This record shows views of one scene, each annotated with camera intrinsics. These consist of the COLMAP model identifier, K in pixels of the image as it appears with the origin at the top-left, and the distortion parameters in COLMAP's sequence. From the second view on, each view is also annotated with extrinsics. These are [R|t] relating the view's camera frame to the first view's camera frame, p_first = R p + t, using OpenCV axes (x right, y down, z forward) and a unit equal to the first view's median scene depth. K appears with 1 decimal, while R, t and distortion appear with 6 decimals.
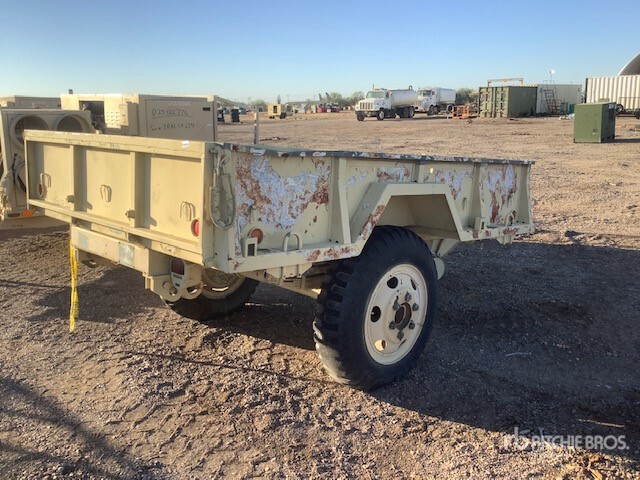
lens RADIAL K [[605.1, 0, 320.0], [0, 605.1, 240.0], [0, 0, 1]] dist [0.127338, -0.290791]
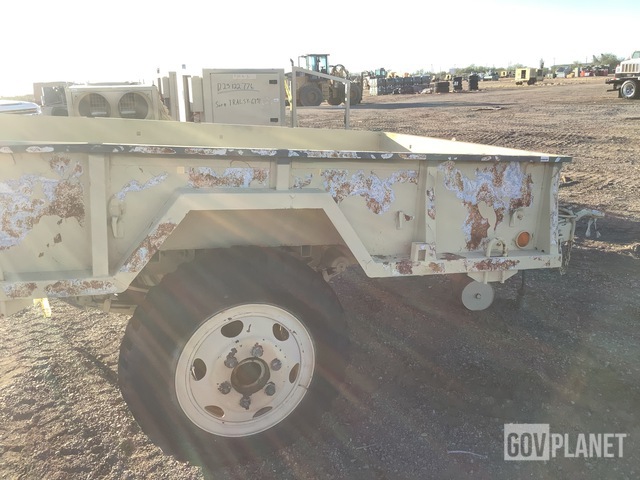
lens RADIAL K [[605.1, 0, 320.0], [0, 605.1, 240.0], [0, 0, 1]] dist [0.127338, -0.290791]
pose [[0.903264, 0.086278, -0.420321, 0.495706], [-0.065056, 0.995789, 0.064598, -0.084893], [0.424124, -0.031005, 0.905073, 0.392413]]
